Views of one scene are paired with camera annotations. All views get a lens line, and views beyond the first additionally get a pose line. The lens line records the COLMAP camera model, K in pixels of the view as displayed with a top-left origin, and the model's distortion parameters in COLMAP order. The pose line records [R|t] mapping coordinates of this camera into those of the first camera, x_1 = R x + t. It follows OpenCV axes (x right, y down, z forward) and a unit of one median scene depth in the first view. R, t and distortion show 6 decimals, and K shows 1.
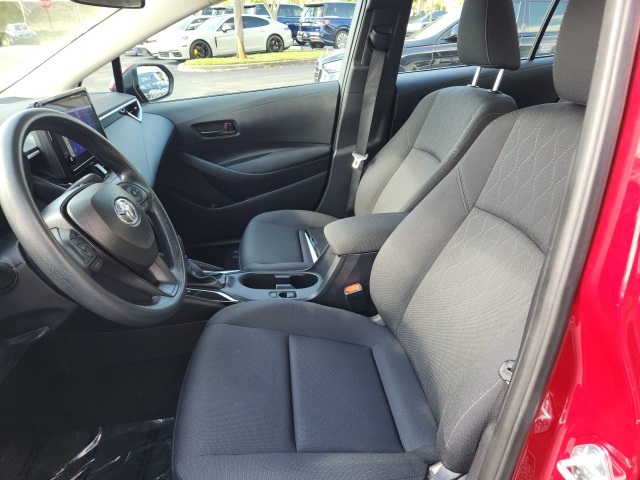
lens RADIAL K [[410.2, 0, 327.8], [0, 410.2, 241.0], [0, 0, 1]] dist [0.003395, -0.051673]
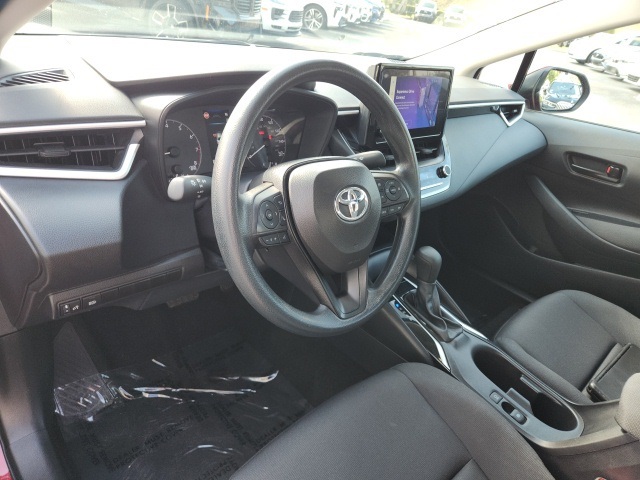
lens RADIAL K [[423.8, 0, 320.0], [0, 423.8, 240.0], [0, 0, 1]] dist [0.075695, -0.064588]
pose [[0.578448, 0.495845, -0.647716, 0.025597], [-0.514843, 0.837830, 0.181597, -0.047945], [0.632720, 0.228428, 0.739923, 0.118154]]
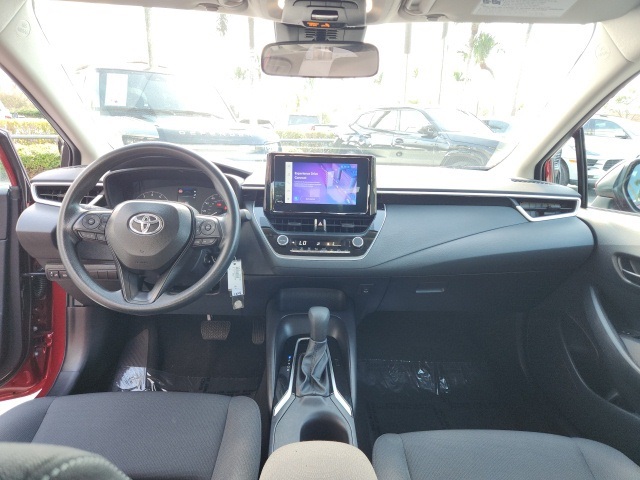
lens RADIAL K [[423.8, 0, 320.0], [0, 423.8, 240.0], [0, 0, 1]] dist [0.075695, -0.064588]
pose [[-0.107536, 0.245901, -0.963311, 0.349212], [-0.471819, 0.840247, 0.267156, -0.291411], [0.875113, 0.483237, 0.025664, 0.658275]]
